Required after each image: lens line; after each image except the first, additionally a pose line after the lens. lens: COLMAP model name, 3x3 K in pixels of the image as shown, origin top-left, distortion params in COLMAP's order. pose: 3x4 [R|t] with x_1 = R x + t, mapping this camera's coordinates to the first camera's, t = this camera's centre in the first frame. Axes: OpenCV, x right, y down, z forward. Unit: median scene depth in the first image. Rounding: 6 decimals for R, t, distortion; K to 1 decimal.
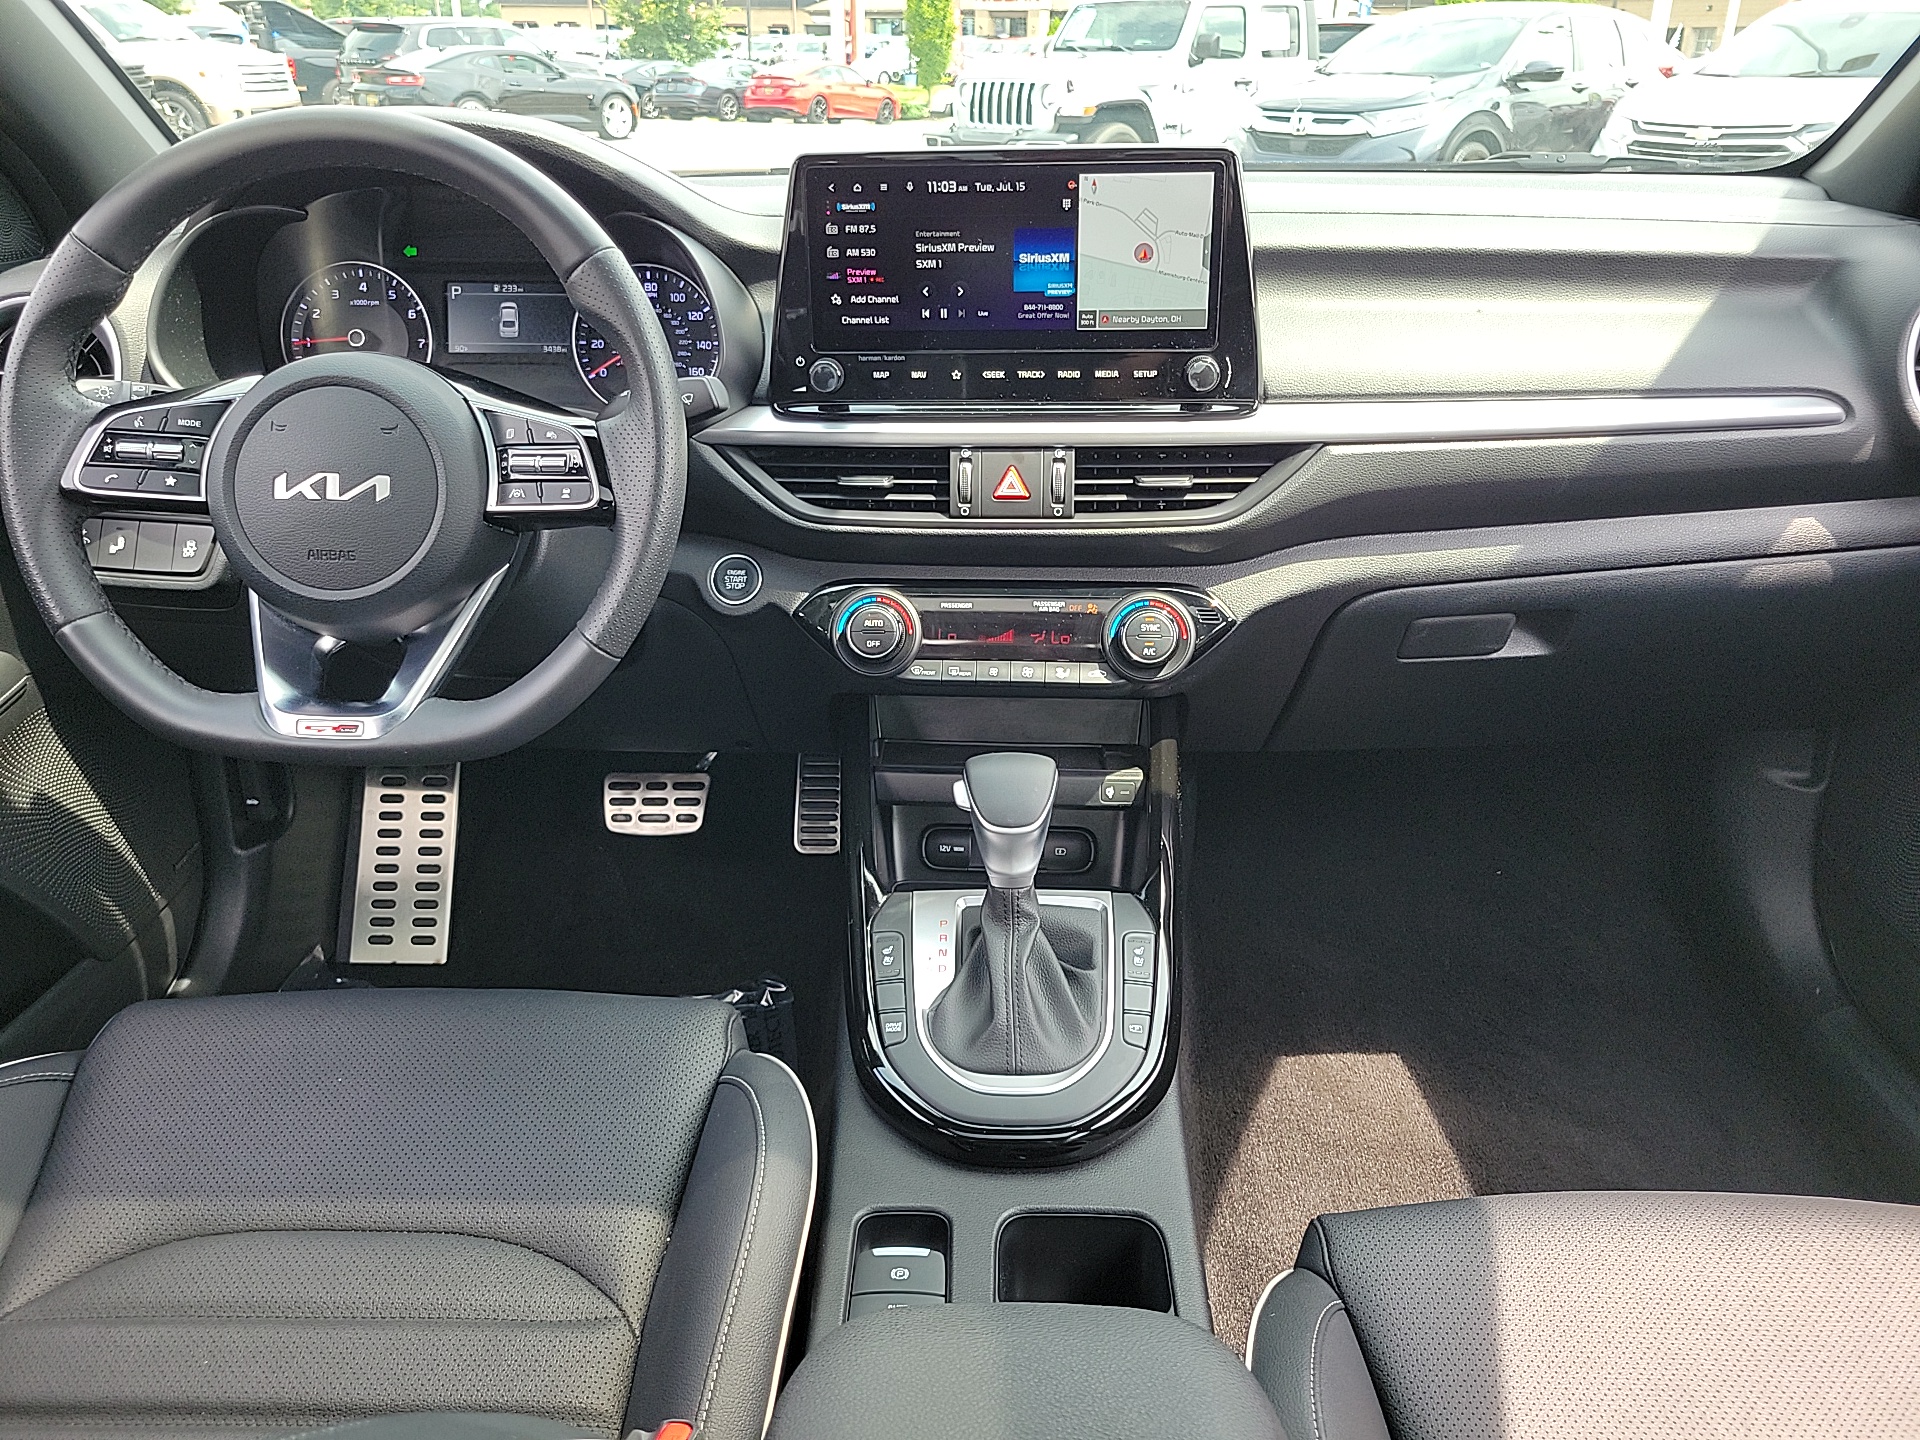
lens RADIAL K [[1453.0, 0, 955.2], [0, 1453.0, 714.7], [0, 0, 1]] dist [0.034769, -0.016237]
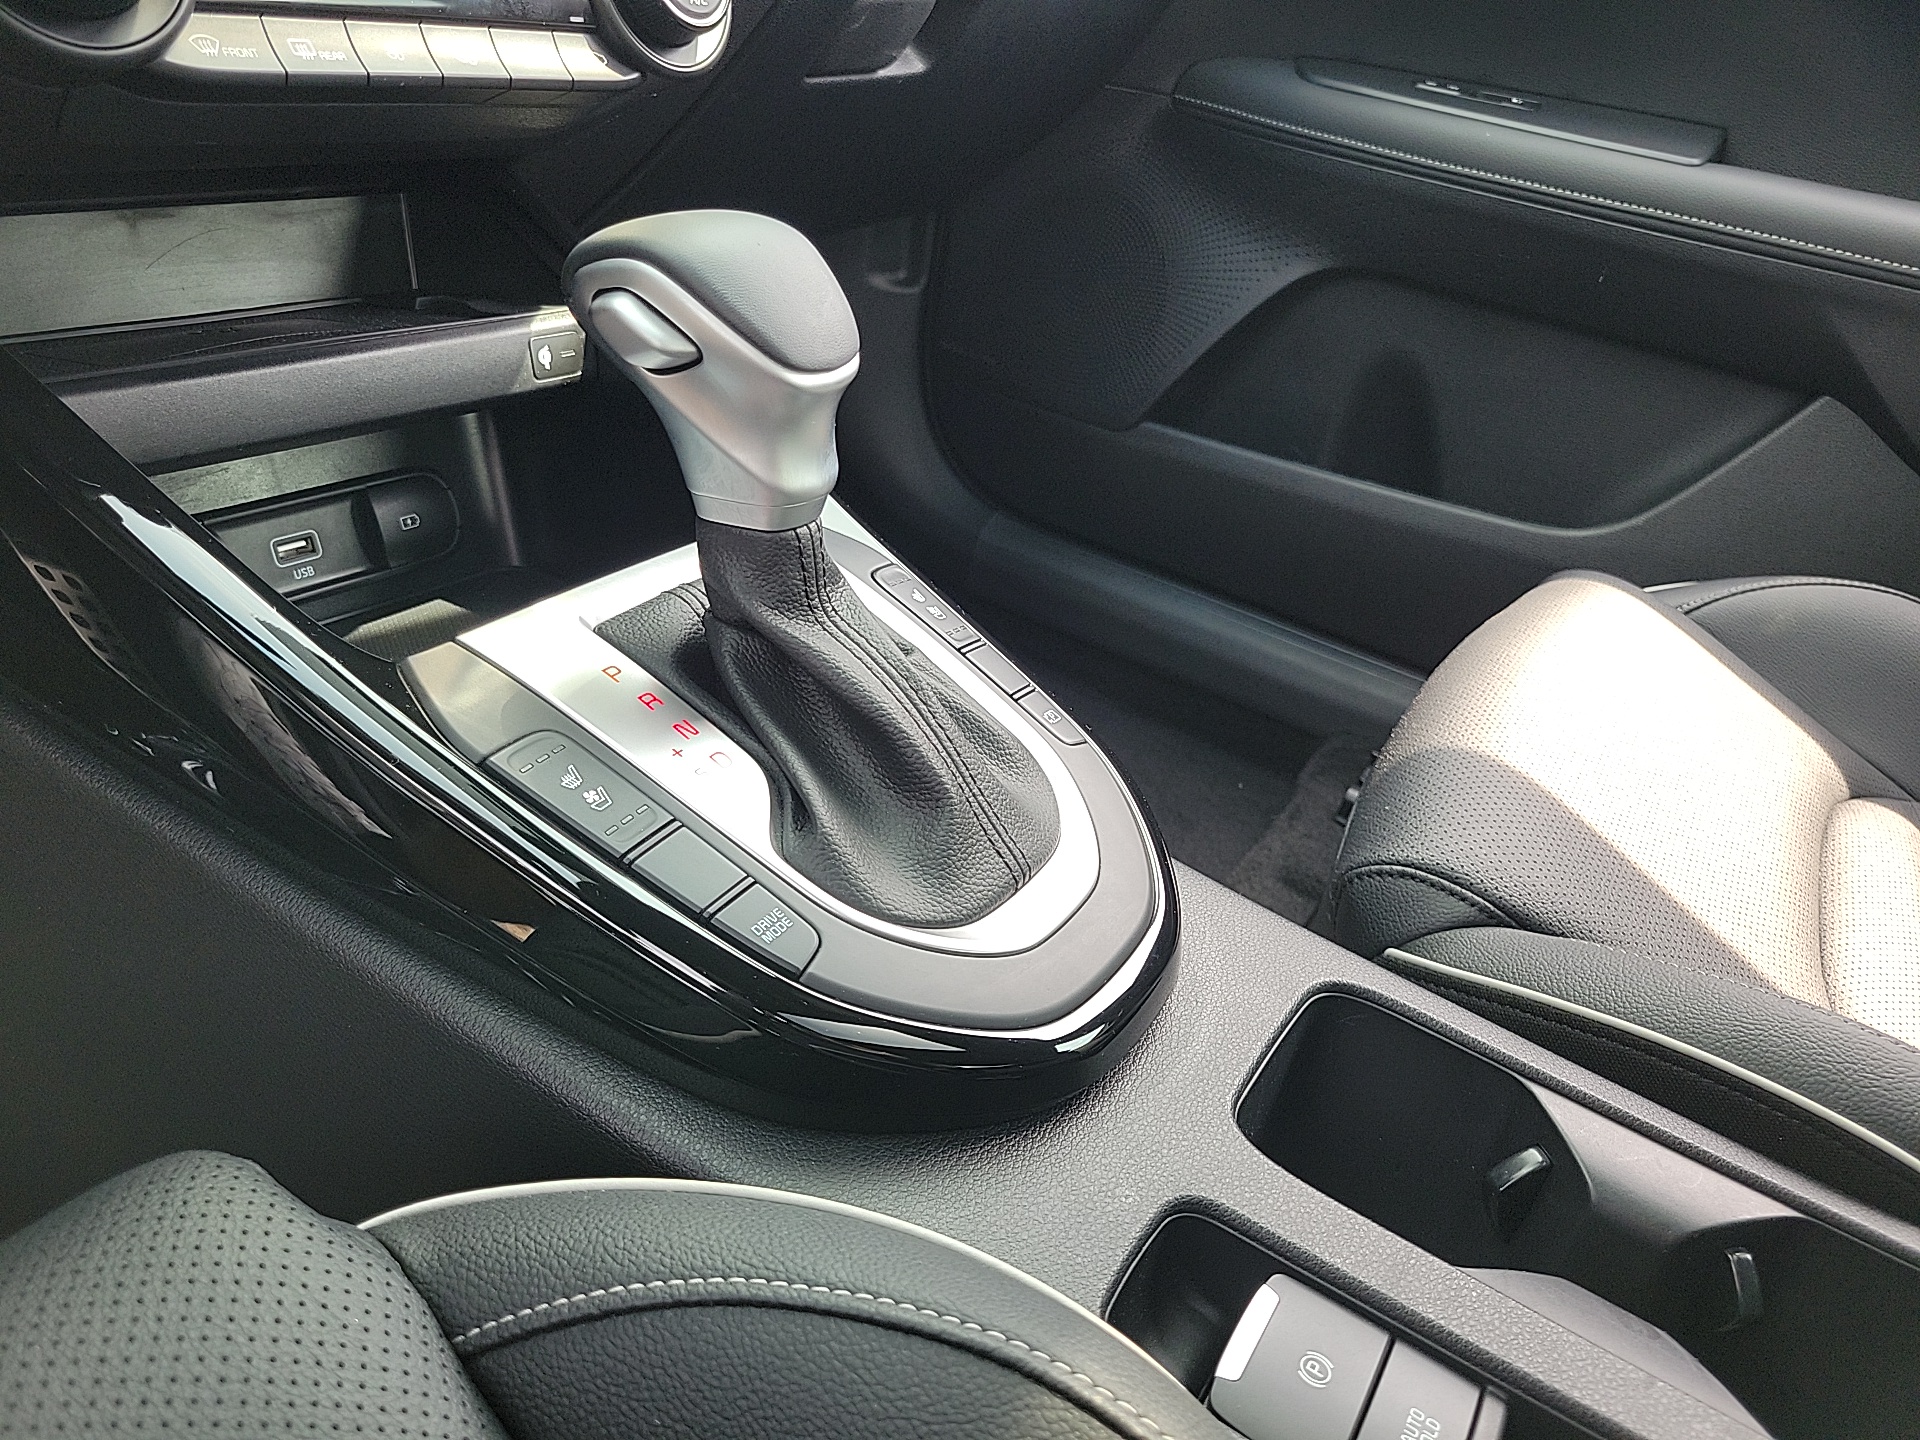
lens RADIAL K [[1439.1, 0, 948.9], [0, 1439.1, 716.9], [0, 0, 1]] dist [0.054518, -0.063092]
pose [[0.497305, -0.344196, 0.796378, -0.283019], [0.170451, 0.938806, 0.299315, 0.048729], [-0.850667, -0.013107, 0.525541, 0.689727]]
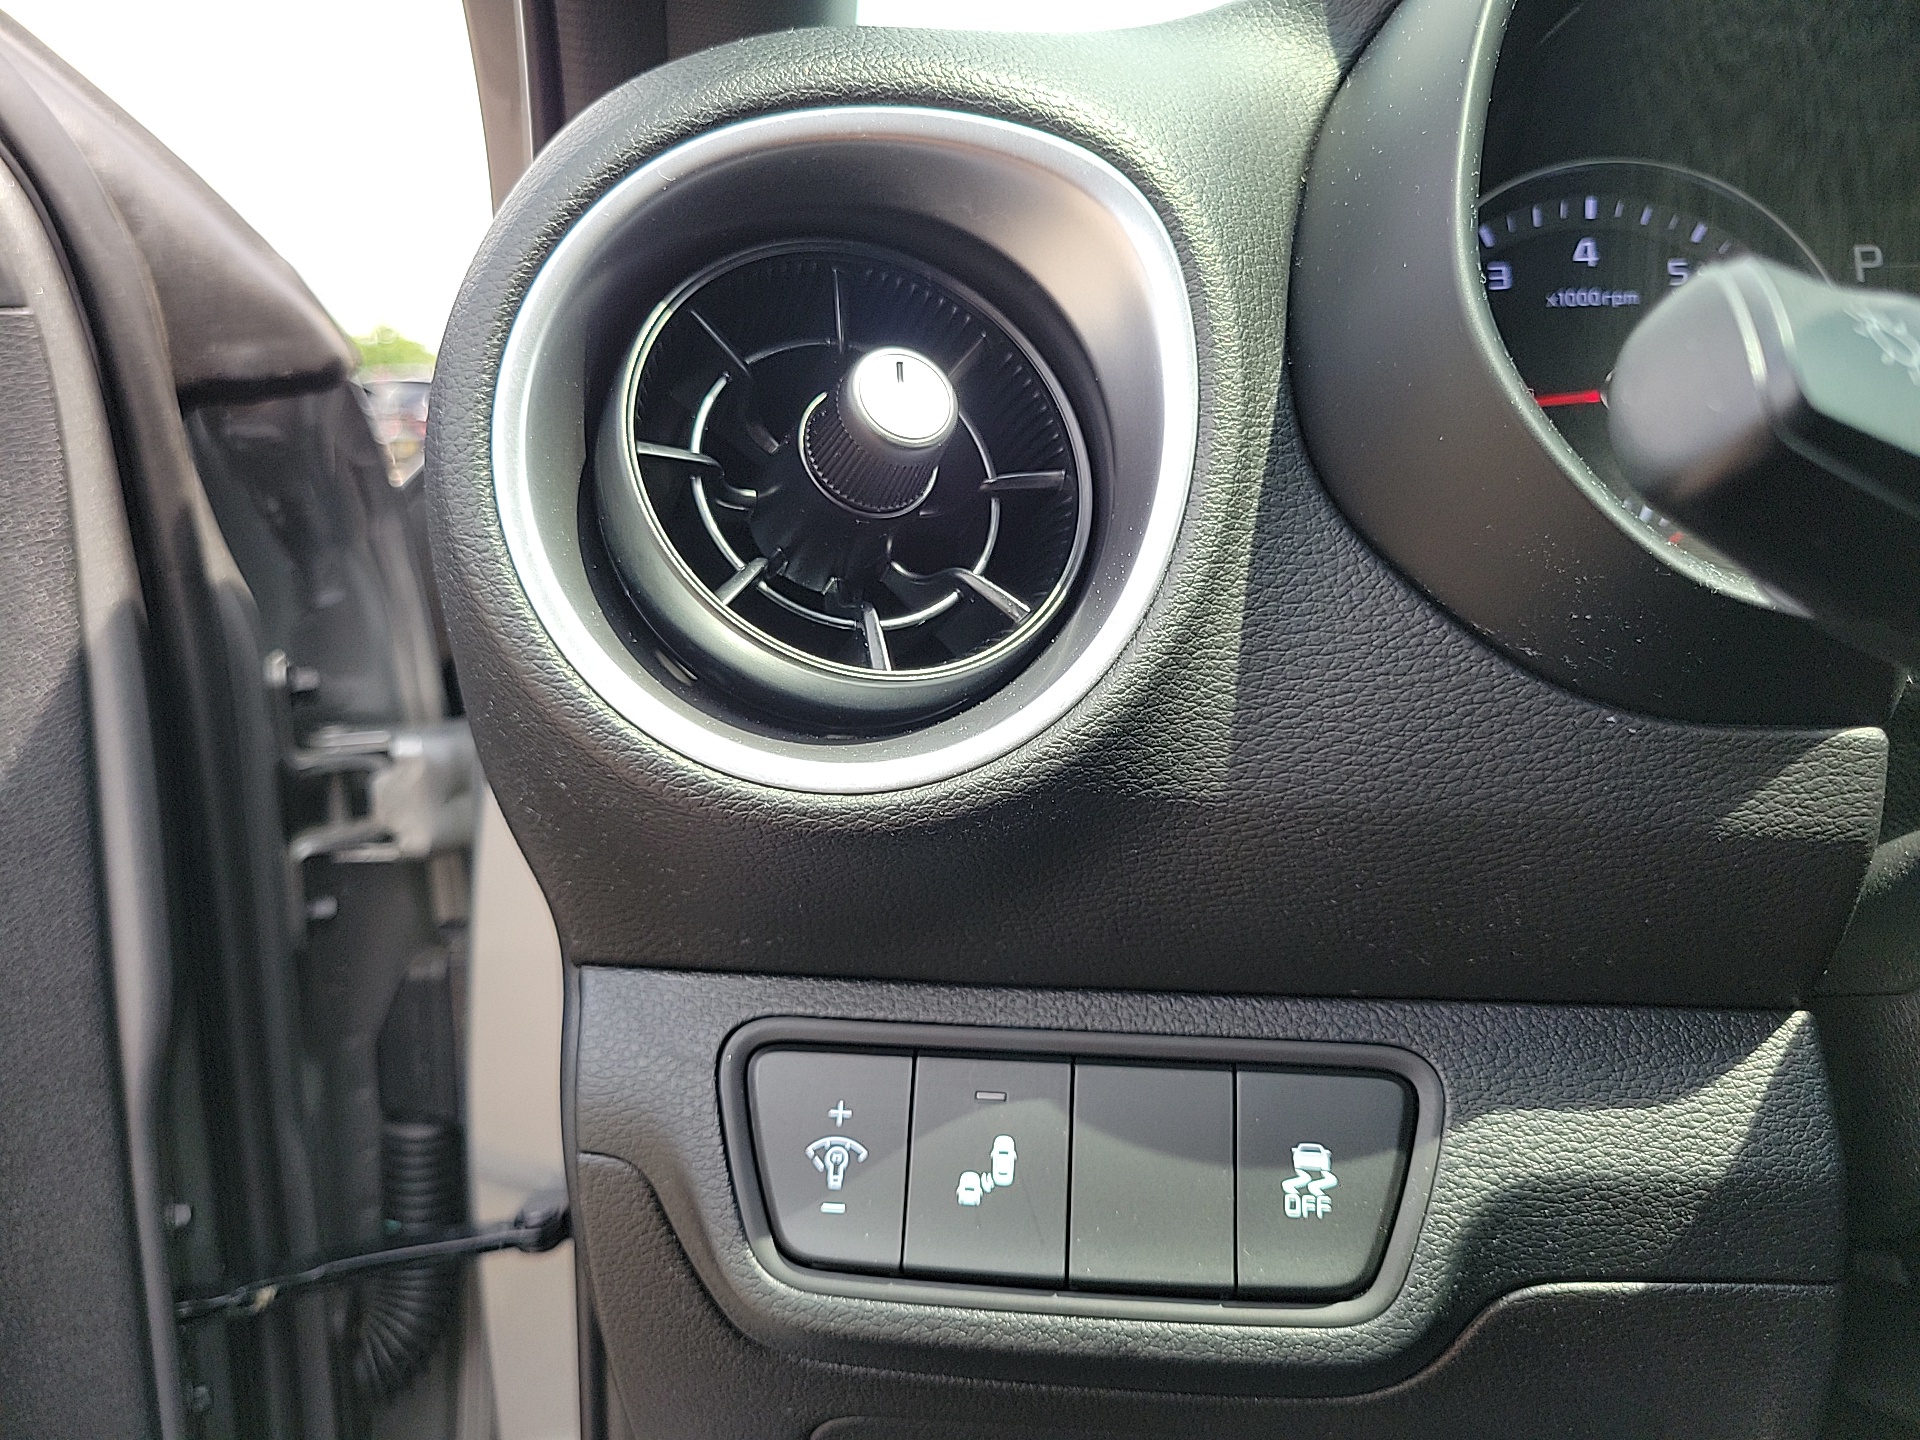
lens RADIAL K [[1501.9, 0, 960.0], [0, 1501.9, 720.0], [0, 0, 1]] dist [-0.000820, -0.003272]
pose [[0.999613, -0.027603, 0.003591, -0.620533], [0.027716, 0.975071, -0.220154, -0.144046], [0.002576, 0.220168, 0.975459, 0.805513]]
